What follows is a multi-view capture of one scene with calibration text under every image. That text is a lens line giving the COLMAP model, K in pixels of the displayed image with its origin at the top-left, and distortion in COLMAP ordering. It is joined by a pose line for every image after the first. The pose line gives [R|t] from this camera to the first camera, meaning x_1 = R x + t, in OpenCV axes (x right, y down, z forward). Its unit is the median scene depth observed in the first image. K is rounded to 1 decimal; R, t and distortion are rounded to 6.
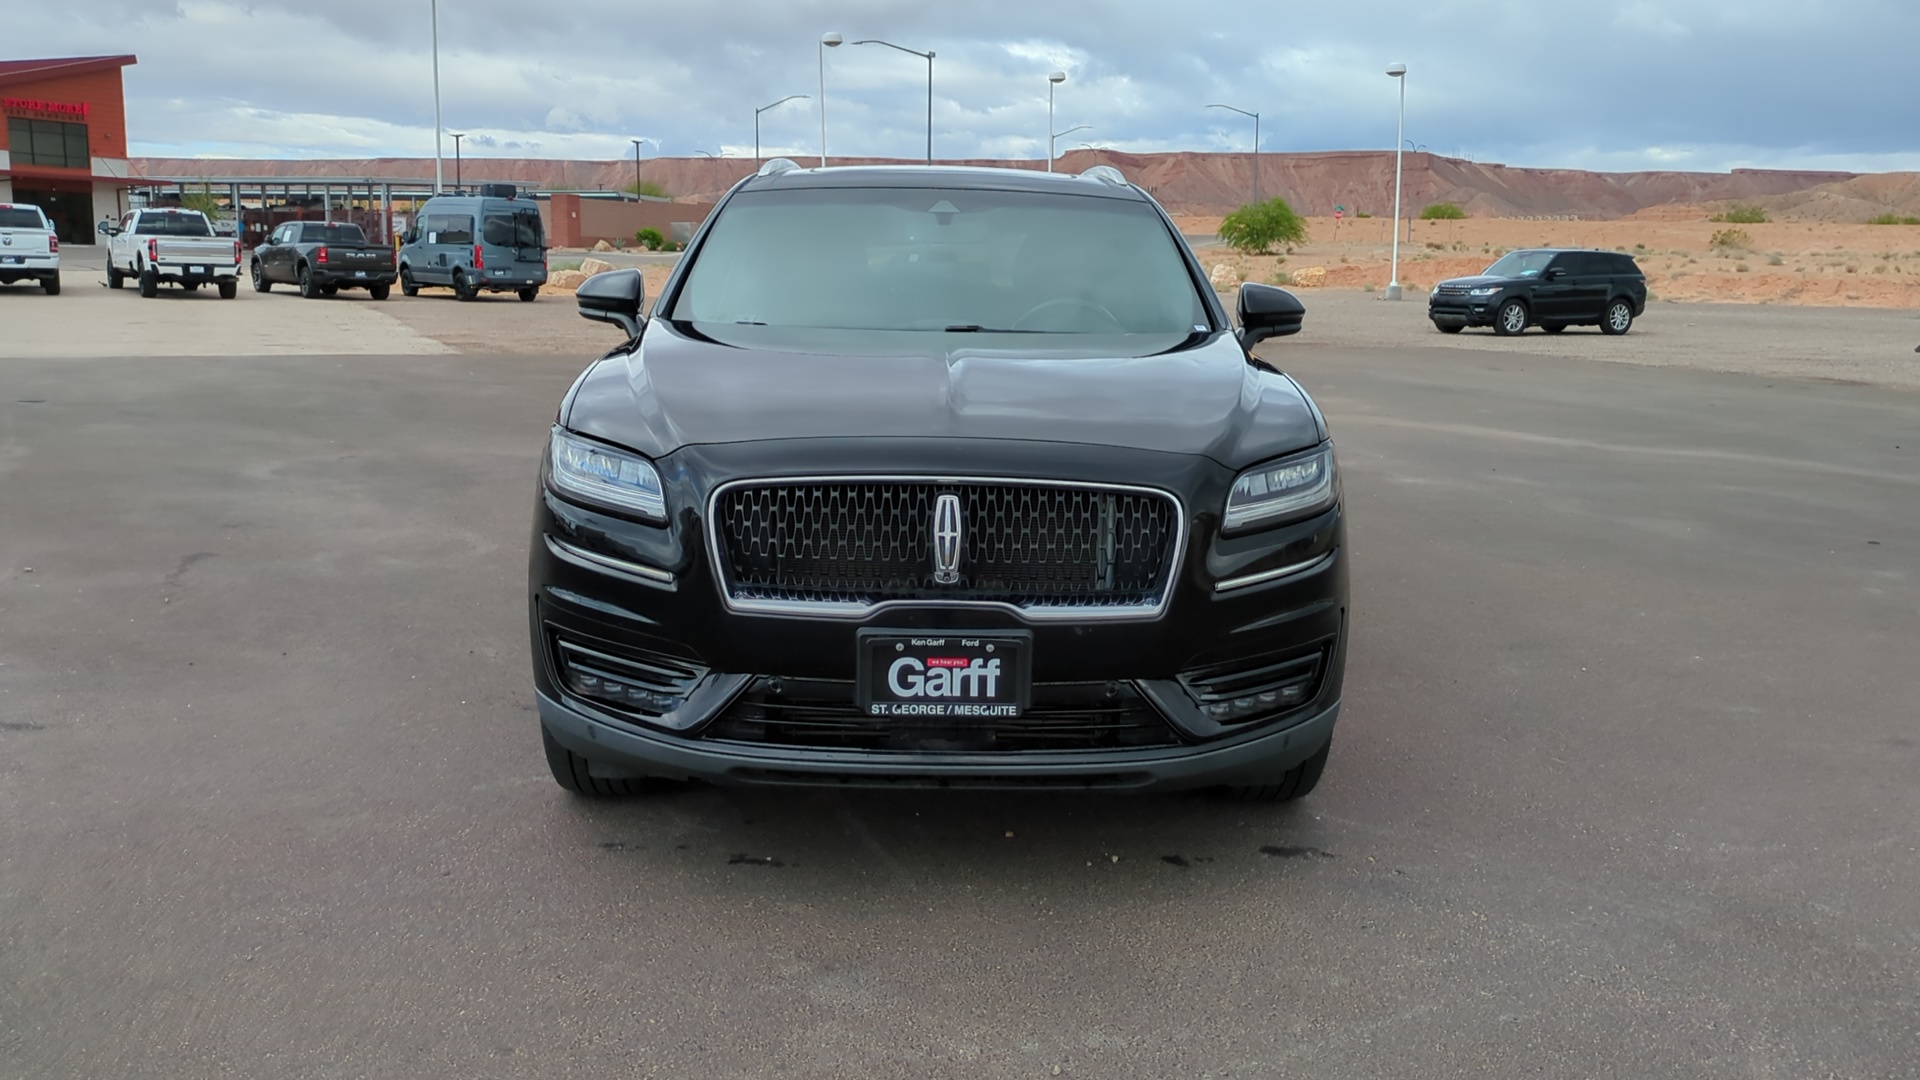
lens RADIAL K [[1653.8, 0, 949.5], [0, 1653.8, 600.5], [0, 0, 1]] dist [0.071506, -0.094638]
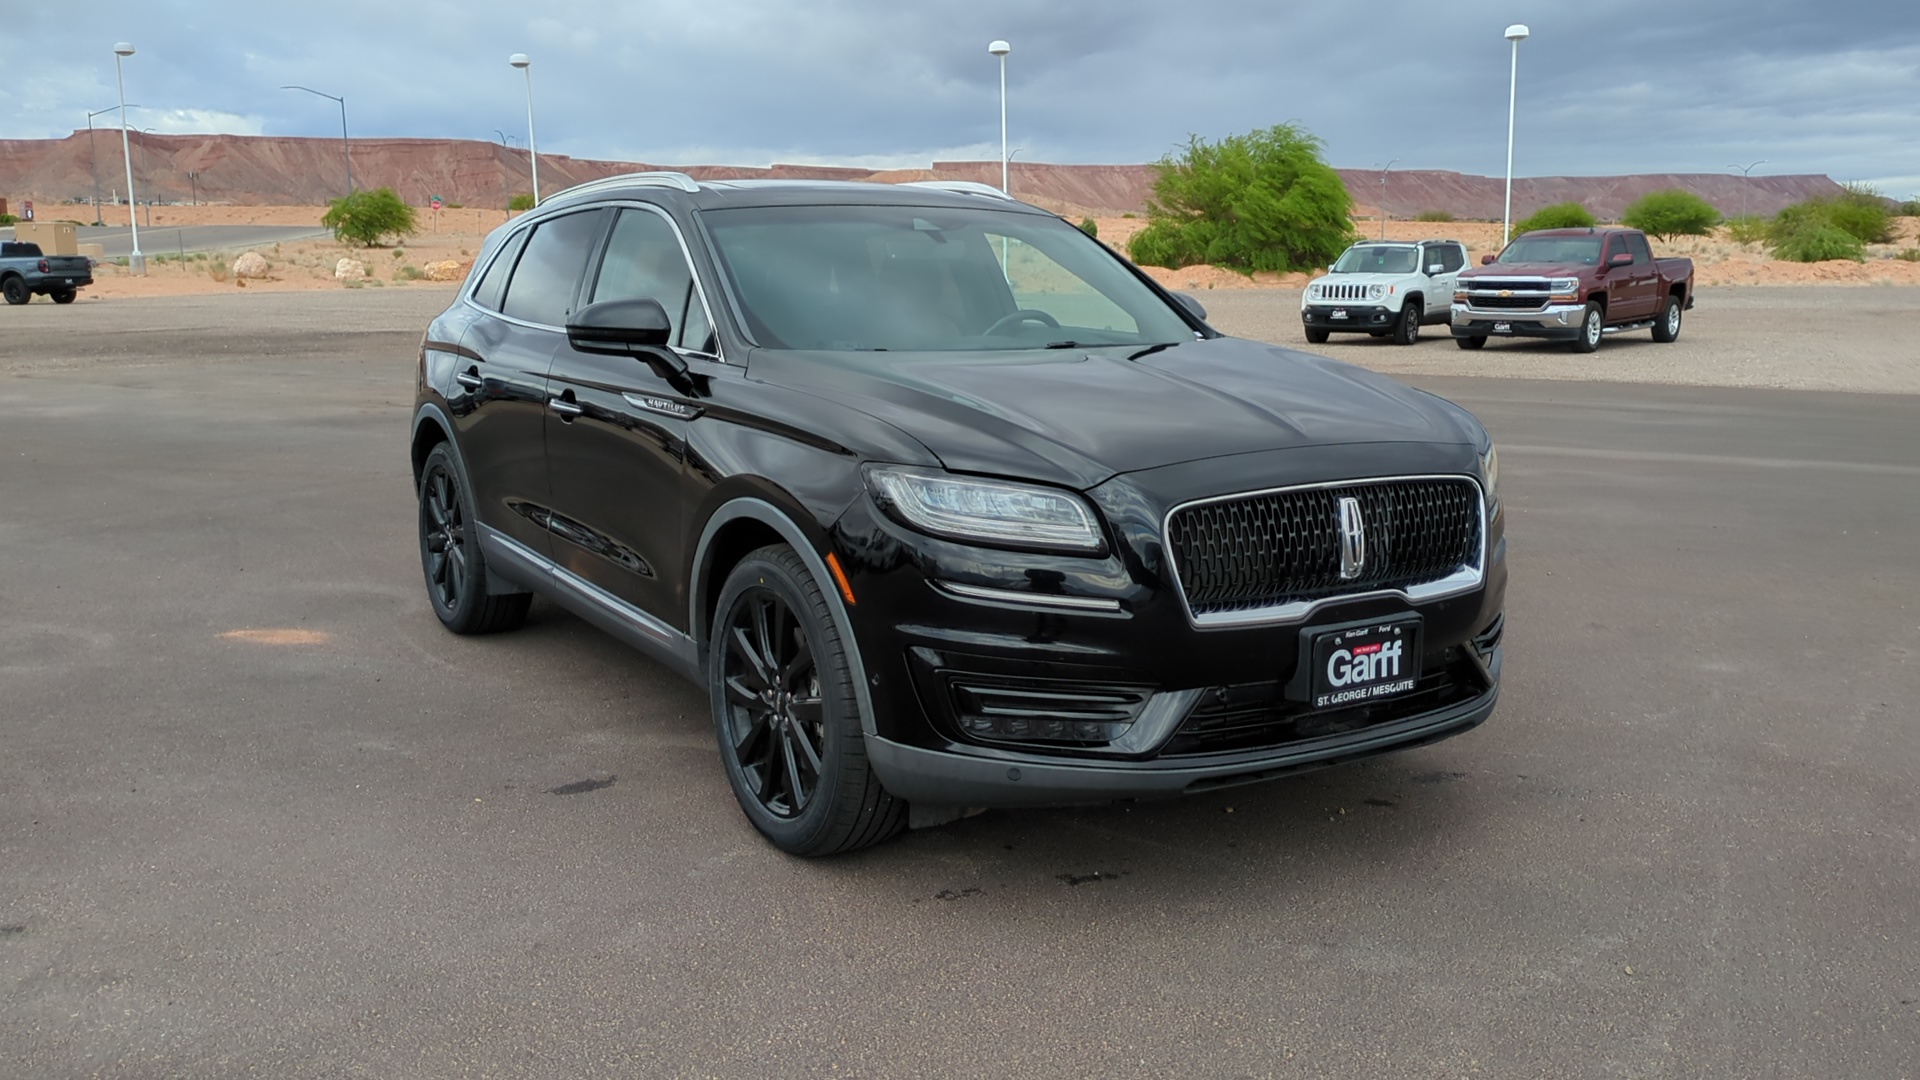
lens RADIAL K [[1653.8, 0, 936.2], [0, 1653.8, 640.3], [0, 0, 1]] dist [0.071506, -0.094638]
pose [[0.859826, -0.134539, 0.492543, -0.662482], [0.120475, 0.990880, 0.060349, -0.058216], [-0.496170, 0.007449, 0.868193, 0.156609]]
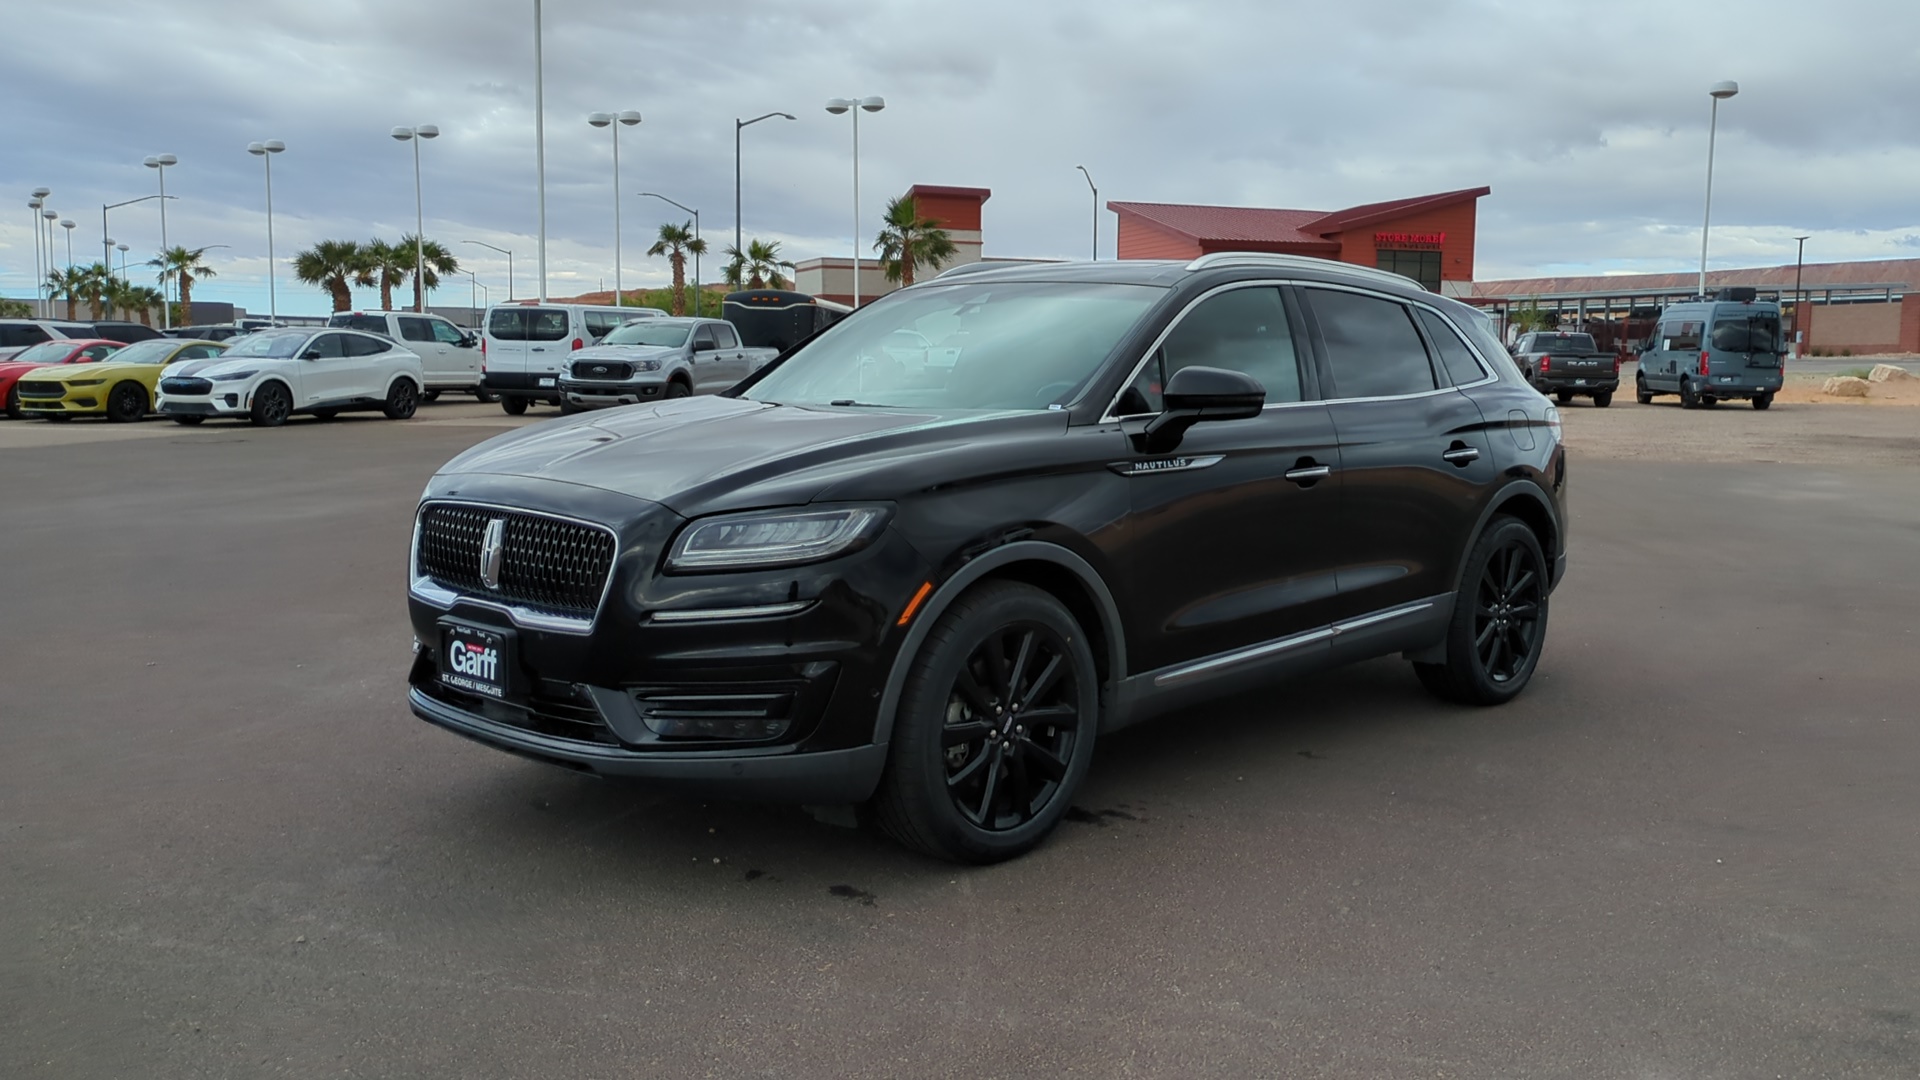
lens RADIAL K [[1653.8, 0, 975.7], [0, 1653.8, 591.0], [0, 0, 1]] dist [0.071506, -0.094638]
pose [[0.706399, 0.088315, -0.702283, 0.991671], [-0.137768, 0.990365, -0.014032, -0.035533], [0.694277, 0.106664, 0.711760, 0.289714]]
